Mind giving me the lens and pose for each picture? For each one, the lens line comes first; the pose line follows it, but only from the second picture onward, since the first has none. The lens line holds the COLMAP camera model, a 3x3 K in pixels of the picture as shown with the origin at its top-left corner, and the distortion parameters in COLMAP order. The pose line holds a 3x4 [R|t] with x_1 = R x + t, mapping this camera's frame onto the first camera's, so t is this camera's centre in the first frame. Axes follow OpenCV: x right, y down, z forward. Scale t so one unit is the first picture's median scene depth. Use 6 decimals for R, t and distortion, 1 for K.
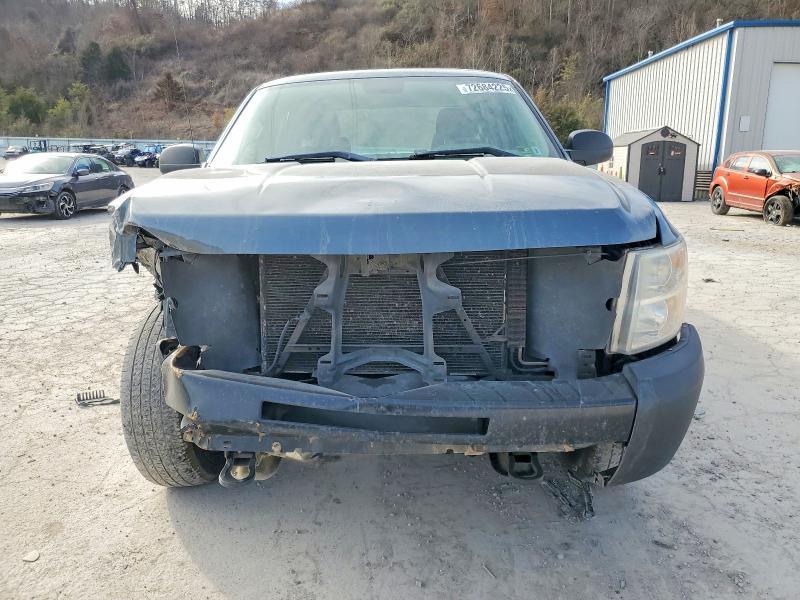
lens RADIAL K [[622.9, 0, 400.0], [0, 622.9, 300.0], [0, 0, 1]] dist [0.005012, 0.000303]
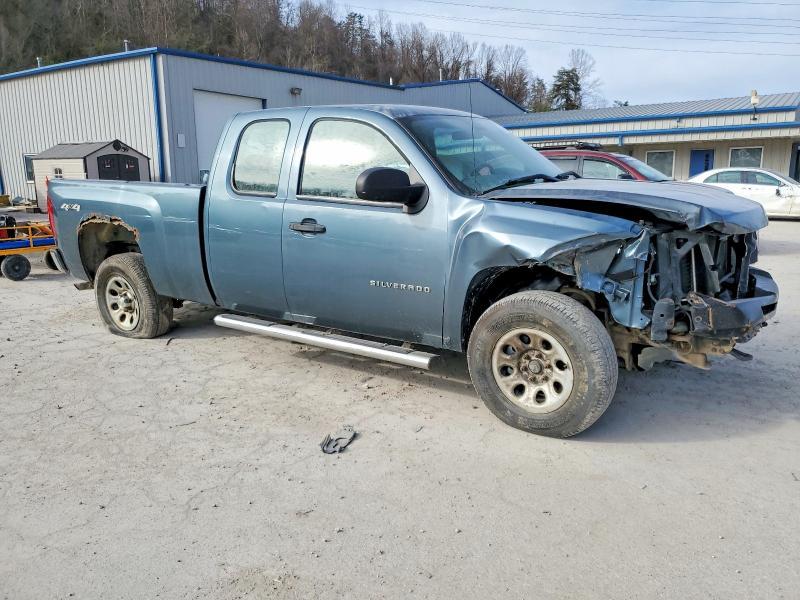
lens RADIAL K [[622.9, 0, 400.0], [0, 622.9, 300.0], [0, 0, 1]] dist [0.005012, 0.000303]
pose [[0.566239, -0.165714, 0.807411, -0.178526], [0.178879, 0.980941, 0.075882, -0.016009], [-0.804597, 0.101461, 0.585089, 0.055924]]
